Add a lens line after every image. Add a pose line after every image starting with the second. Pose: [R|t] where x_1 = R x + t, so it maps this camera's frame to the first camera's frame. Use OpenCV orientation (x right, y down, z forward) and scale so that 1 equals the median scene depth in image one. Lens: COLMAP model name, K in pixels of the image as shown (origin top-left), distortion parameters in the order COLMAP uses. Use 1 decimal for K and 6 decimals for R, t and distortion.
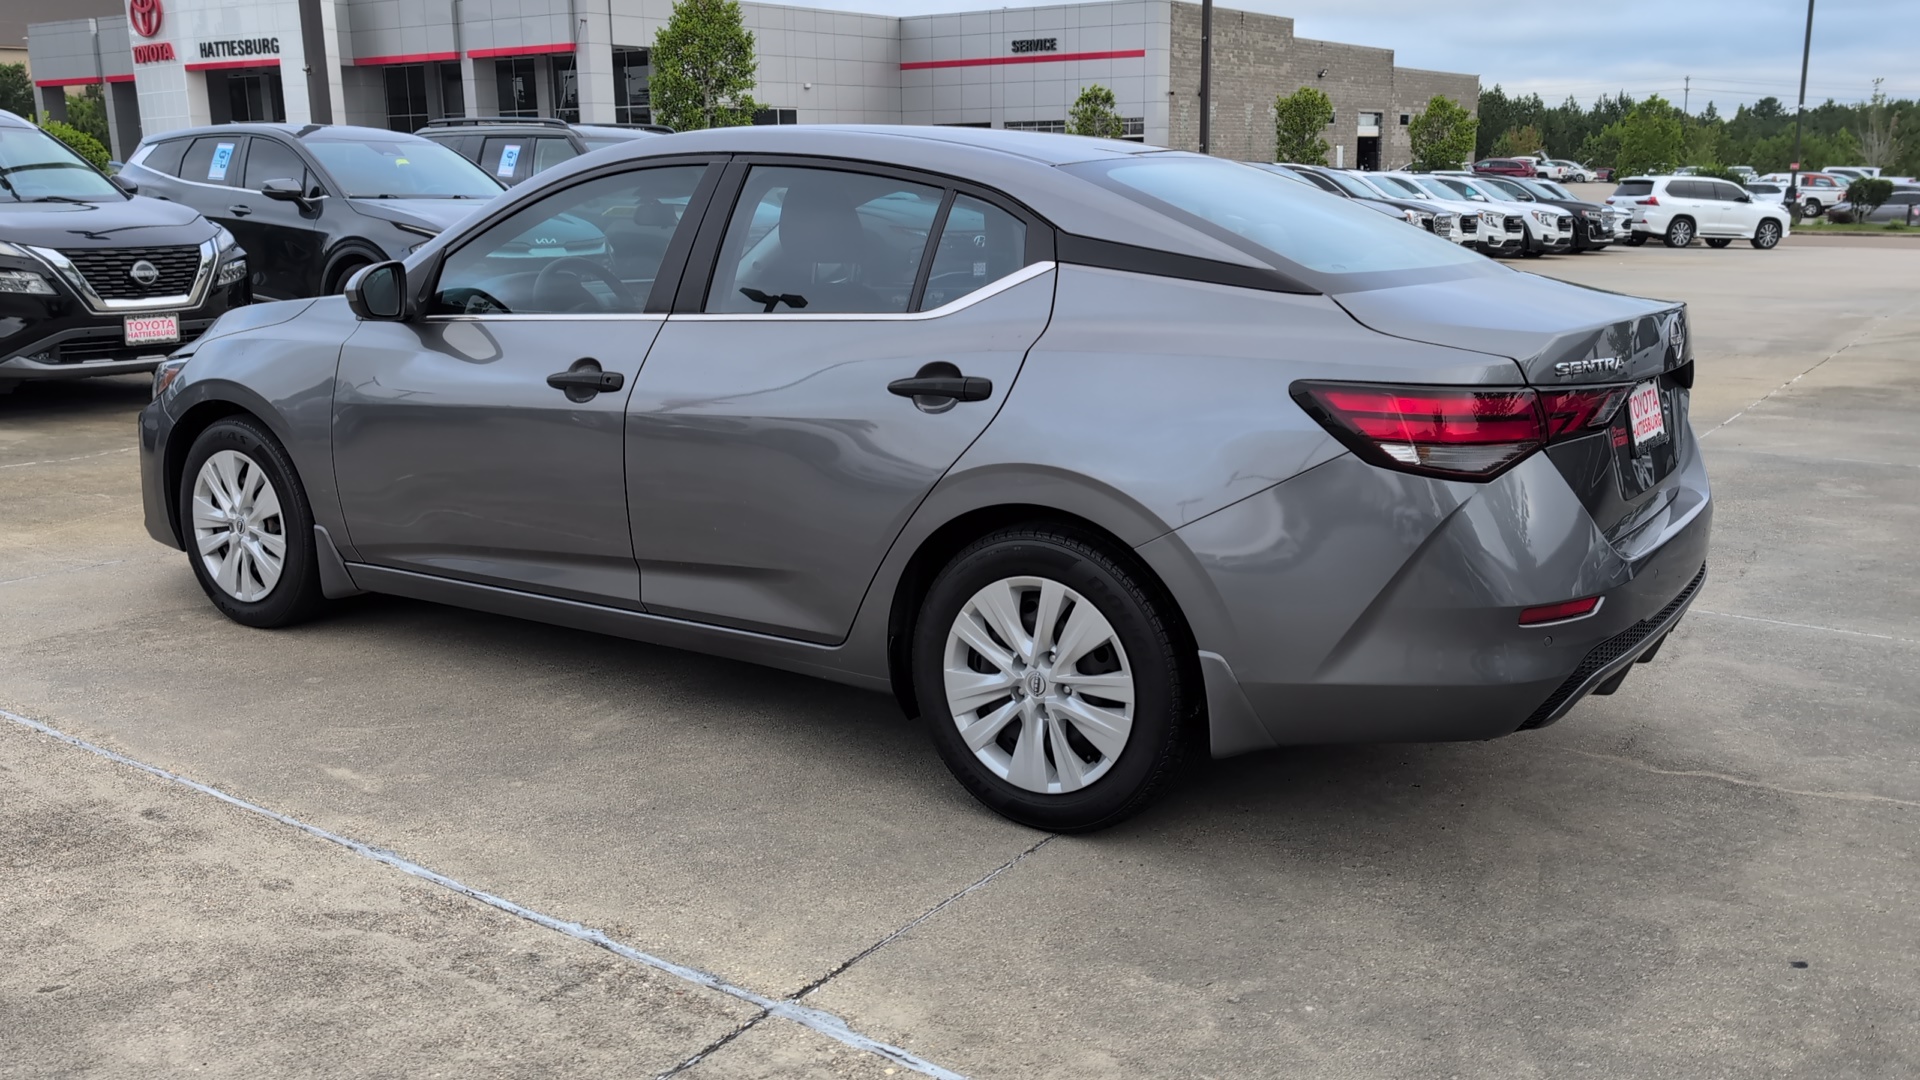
lens RADIAL K [[1667.2, 0, 960.0], [0, 1667.2, 540.0], [0, 0, 1]] dist [0.077022, -0.148975]
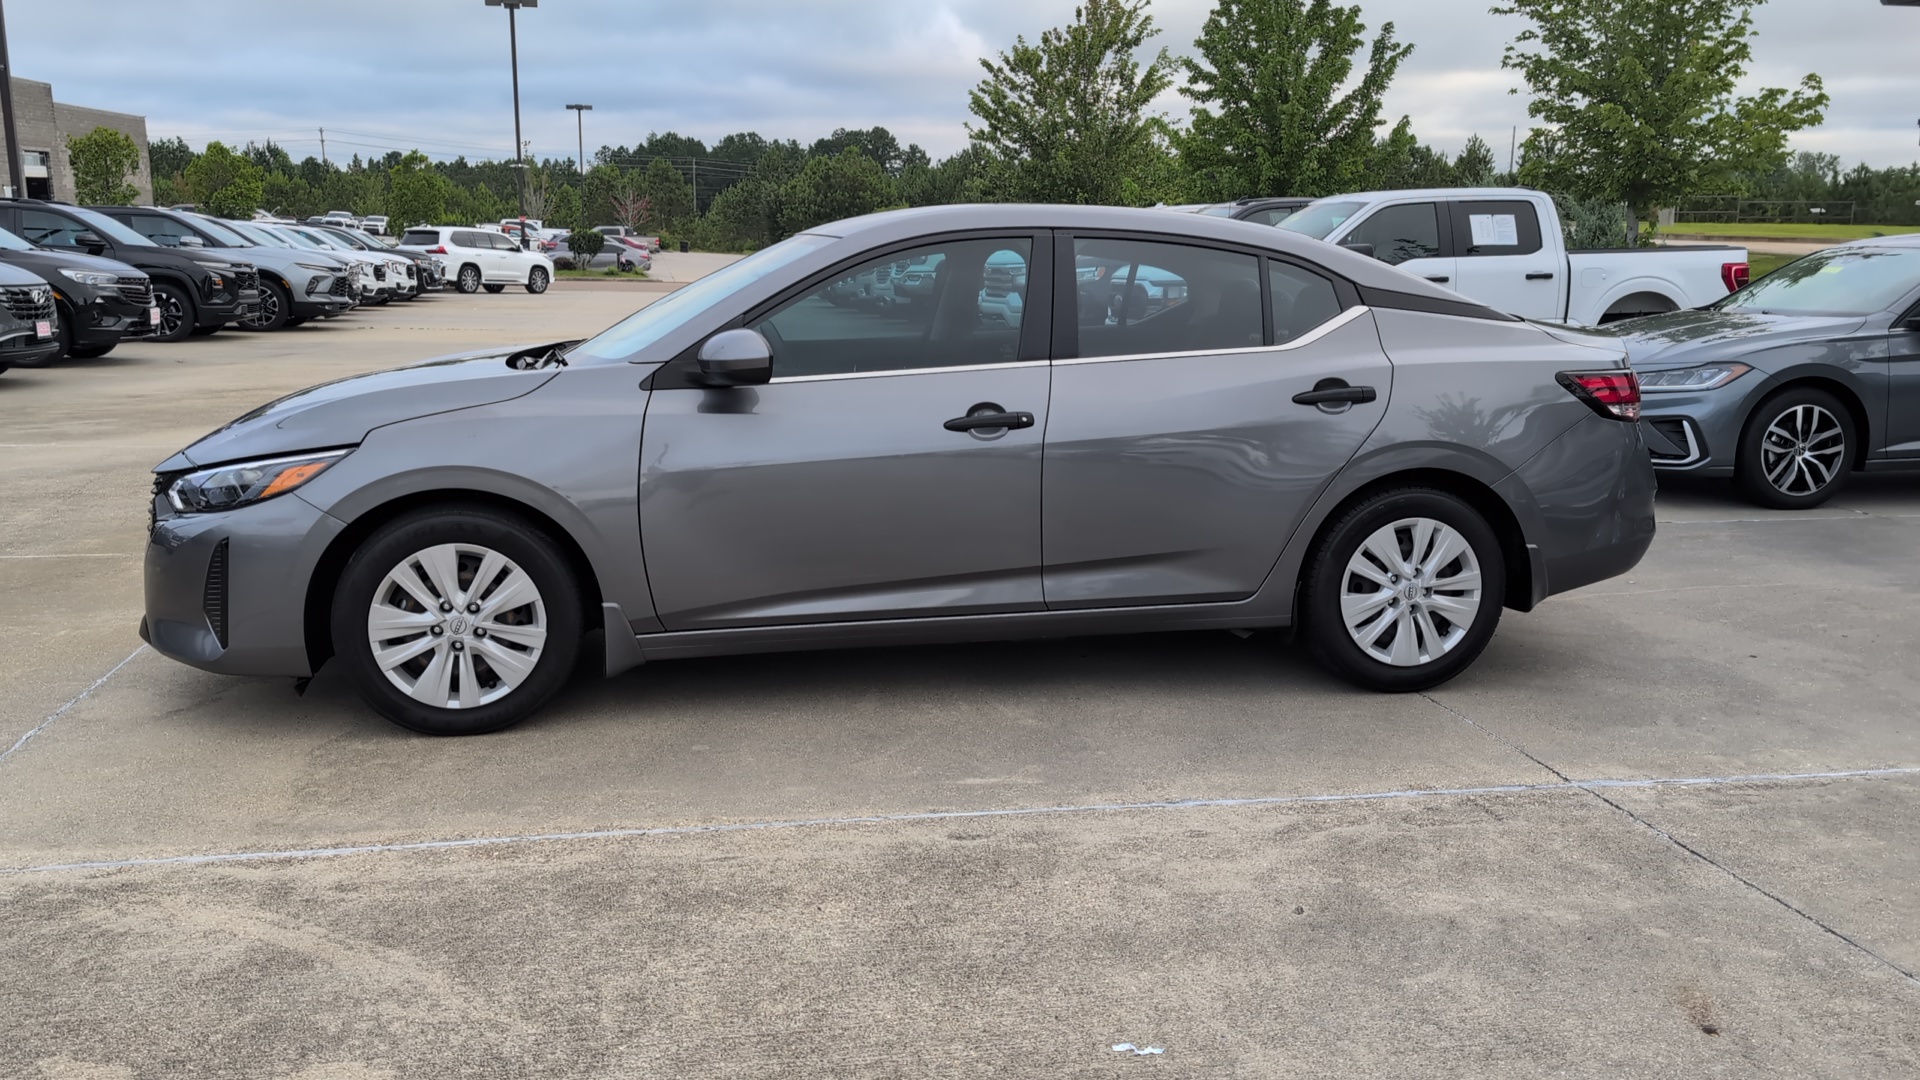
lens RADIAL K [[1683.8, 0, 958.4], [0, 1683.8, 575.1], [0, 0, 1]] dist [0.055073, -0.120285]
pose [[0.681770, -0.137727, 0.718485, -1.184153], [0.142817, 0.988279, 0.053926, -0.059891], [-0.717490, 0.065847, 0.693449, 0.230189]]
